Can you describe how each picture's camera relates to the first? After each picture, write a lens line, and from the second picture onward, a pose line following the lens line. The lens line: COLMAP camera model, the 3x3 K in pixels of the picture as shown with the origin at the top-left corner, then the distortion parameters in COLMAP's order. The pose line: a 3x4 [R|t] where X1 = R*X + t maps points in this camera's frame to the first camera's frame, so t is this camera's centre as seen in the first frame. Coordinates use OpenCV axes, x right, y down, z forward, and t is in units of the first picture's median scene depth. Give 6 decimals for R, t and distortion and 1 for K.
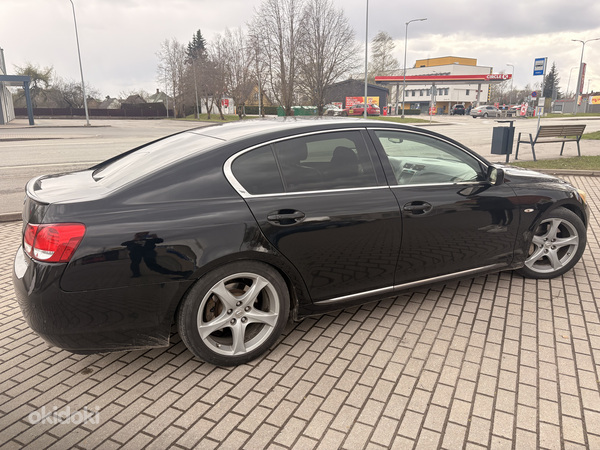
lens RADIAL K [[451.5, 0, 304.6], [0, 451.5, 225.2], [0, 0, 1]] dist [0.042197, -0.041564]
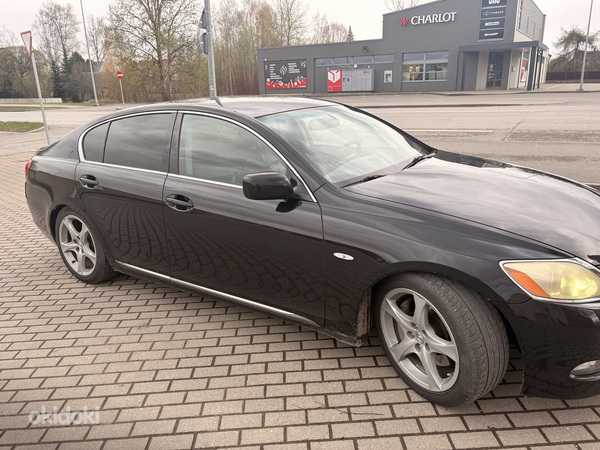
lens RADIAL K [[451.5, 0, 301.8], [0, 451.5, 223.1], [0, 0, 1]] dist [0.042197, -0.041564]
pose [[0.472432, 0.242426, -0.847371, 1.153337], [-0.182353, 0.967511, 0.175131, -0.204086], [0.862297, 0.071783, 0.501290, 0.768027]]
